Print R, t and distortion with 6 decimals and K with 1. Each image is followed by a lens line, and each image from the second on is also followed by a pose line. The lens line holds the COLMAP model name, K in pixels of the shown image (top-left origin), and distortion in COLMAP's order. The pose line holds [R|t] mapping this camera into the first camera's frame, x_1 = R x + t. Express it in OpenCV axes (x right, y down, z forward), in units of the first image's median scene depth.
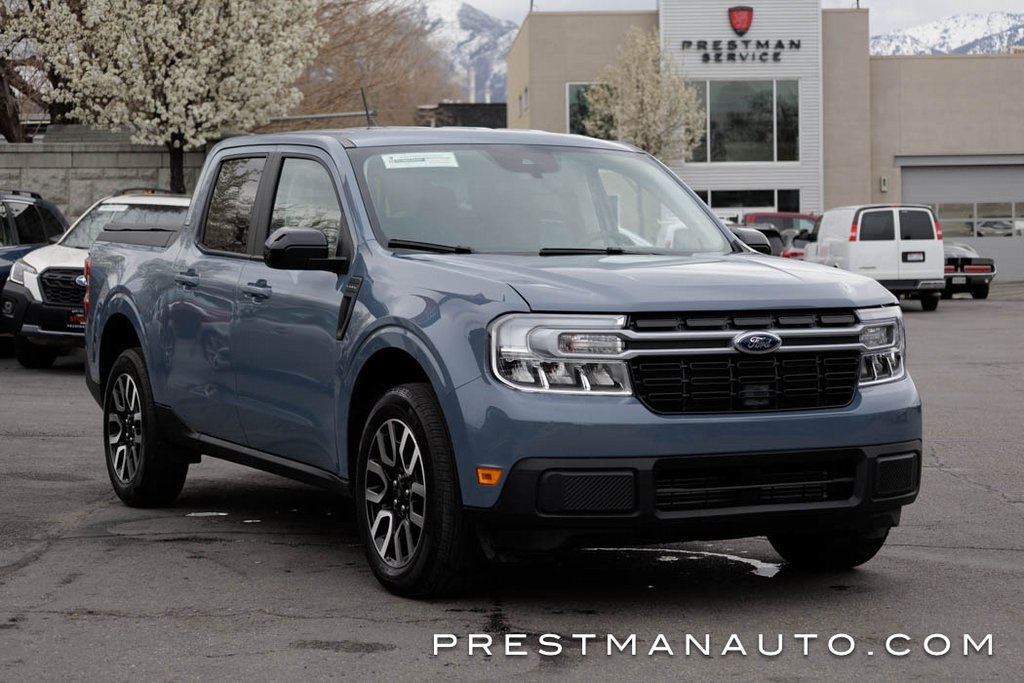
lens RADIAL K [[2301.0, 0, 512.0], [0, 2301.0, 341.5], [0, 0, 1]] dist [0.049017, 0.960330]
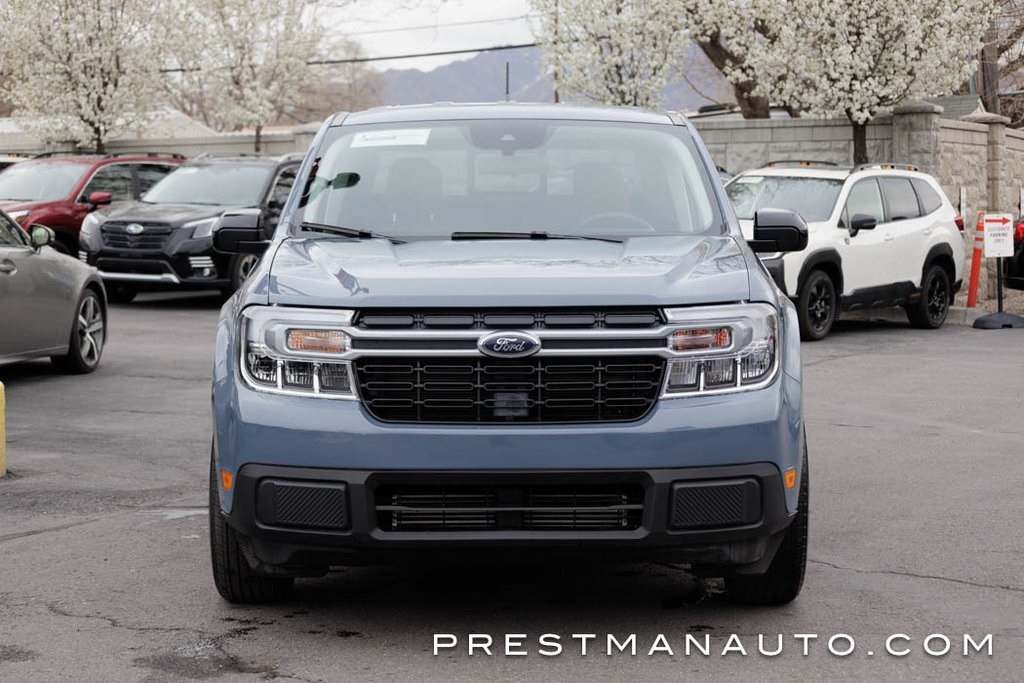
lens RADIAL K [[2051.5, 0, 512.0], [0, 2051.5, 341.5], [0, 0, 1]] dist [0.057192, -0.031348]
pose [[0.897569, 0.029038, -0.439916, 0.433951], [-0.018845, 0.999444, 0.027522, -0.021414], [0.440471, -0.016412, 0.897617, 0.292255]]
